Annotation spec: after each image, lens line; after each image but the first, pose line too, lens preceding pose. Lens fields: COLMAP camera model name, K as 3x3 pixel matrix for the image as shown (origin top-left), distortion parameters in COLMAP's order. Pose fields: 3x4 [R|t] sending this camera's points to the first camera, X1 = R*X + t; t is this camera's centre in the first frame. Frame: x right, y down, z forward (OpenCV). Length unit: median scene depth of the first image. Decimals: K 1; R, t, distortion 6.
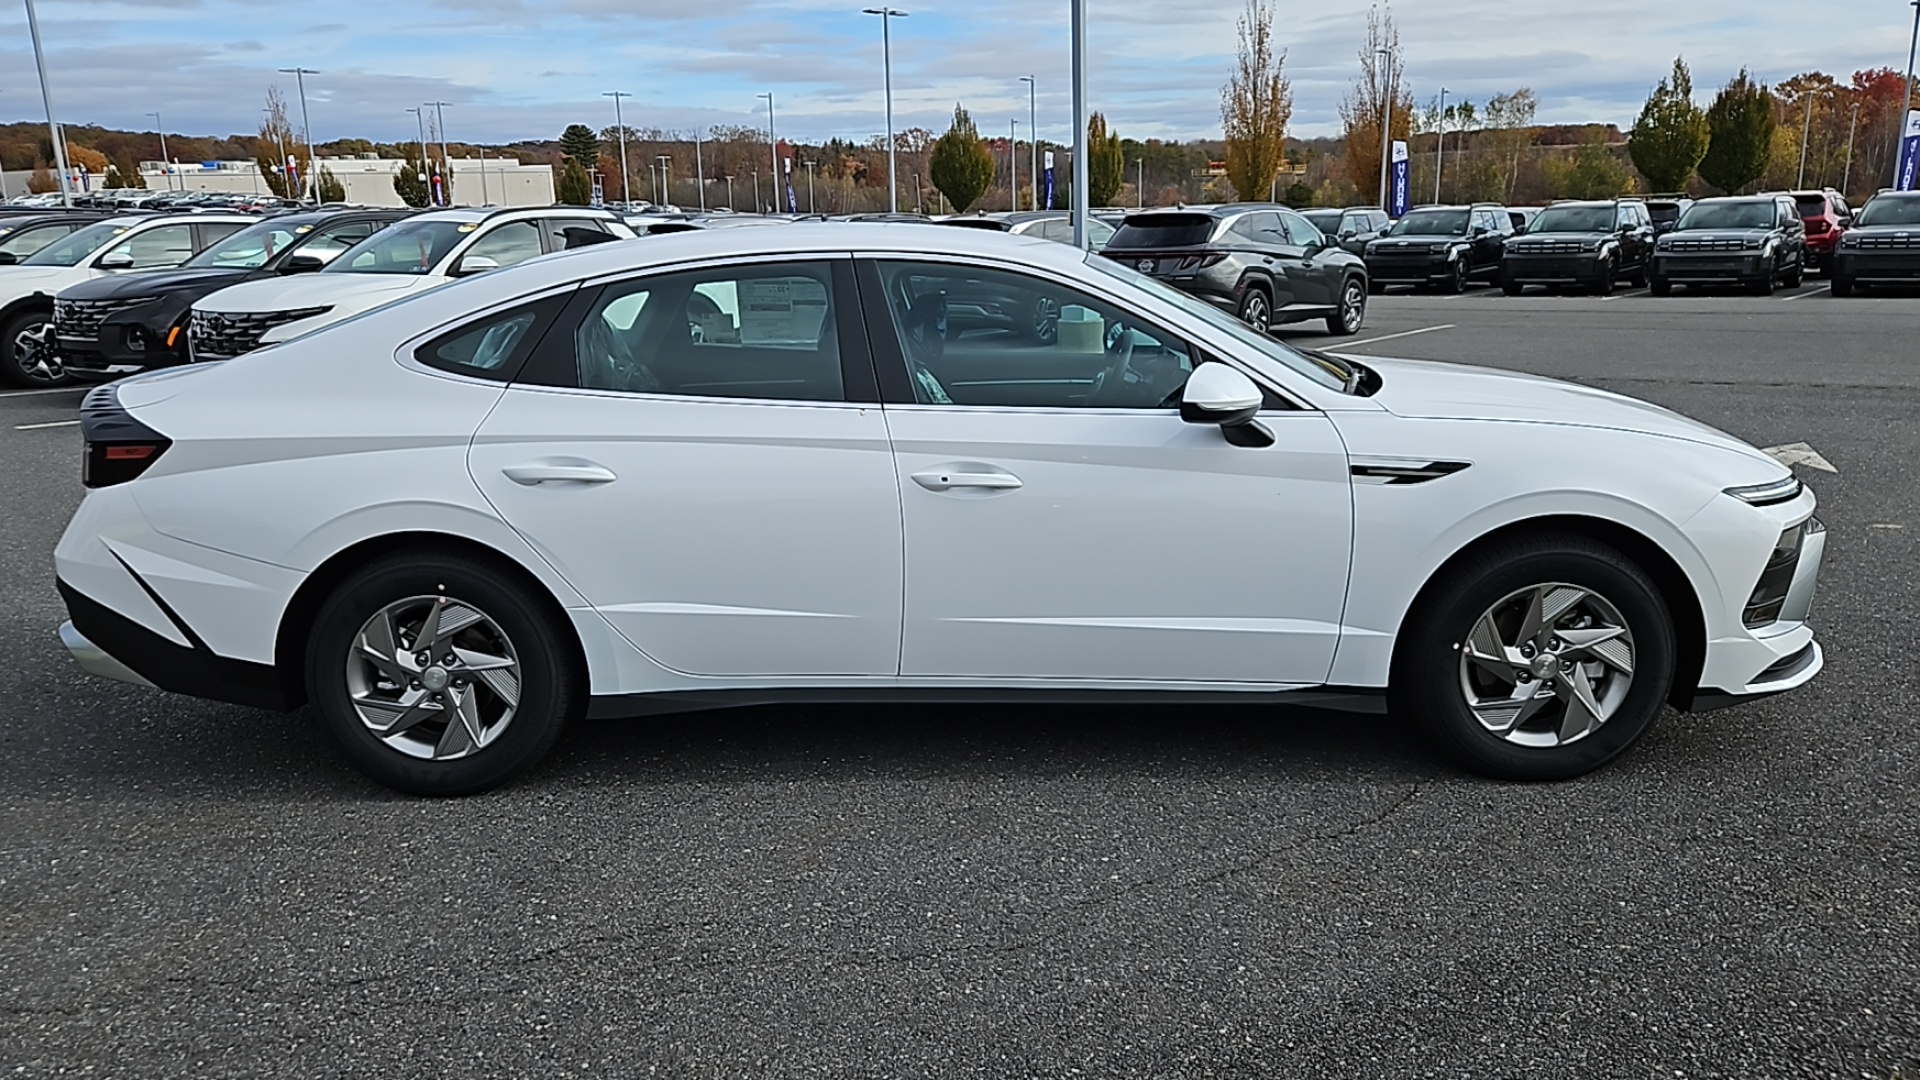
lens RADIAL K [[1394.9, 0, 960.0], [0, 1394.9, 540.0], [0, 0, 1]] dist [0.116164, -0.100521]
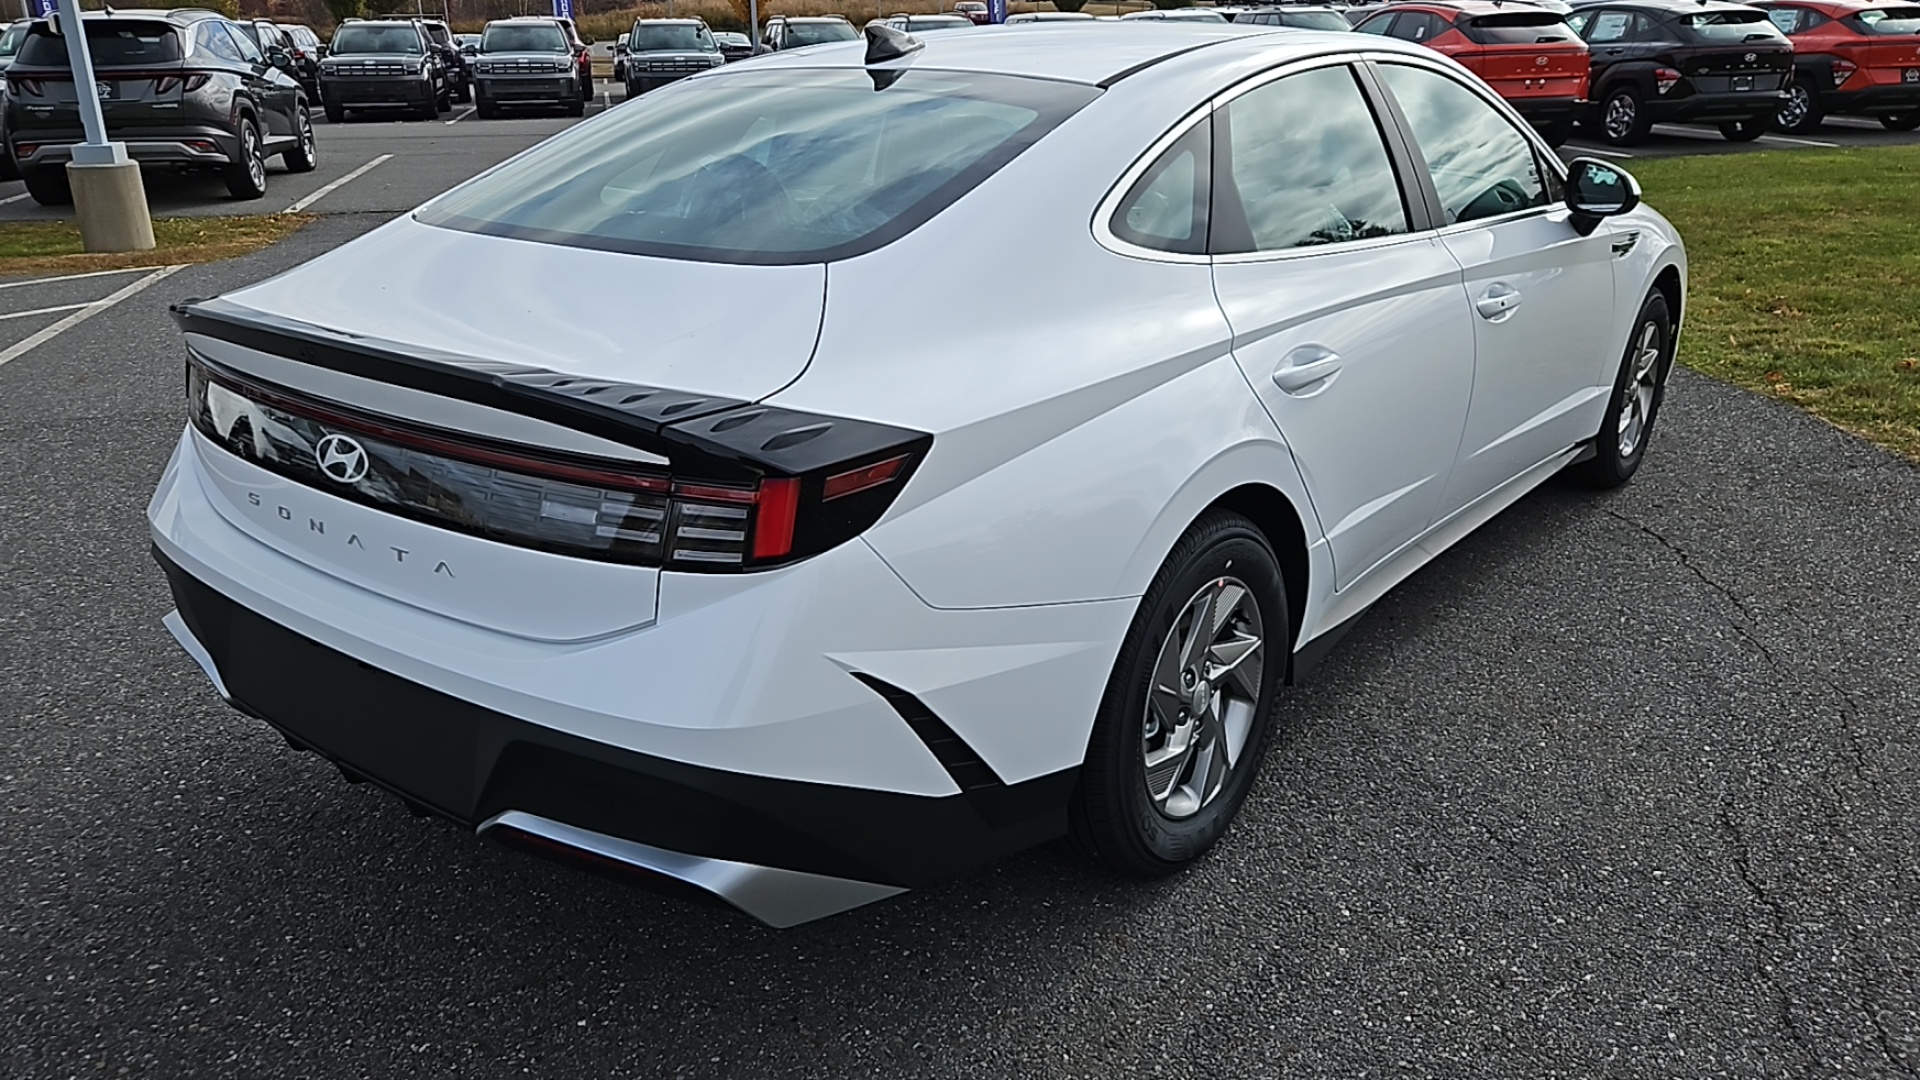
lens RADIAL K [[1394.9, 0, 960.0], [0, 1394.9, 540.0], [0, 0, 1]] dist [0.116164, -0.100521]
pose [[0.635047, -0.258827, 0.727821, -0.194837], [0.174784, 0.965905, 0.190990, -0.027088], [-0.752440, 0.005924, 0.658634, 0.134886]]
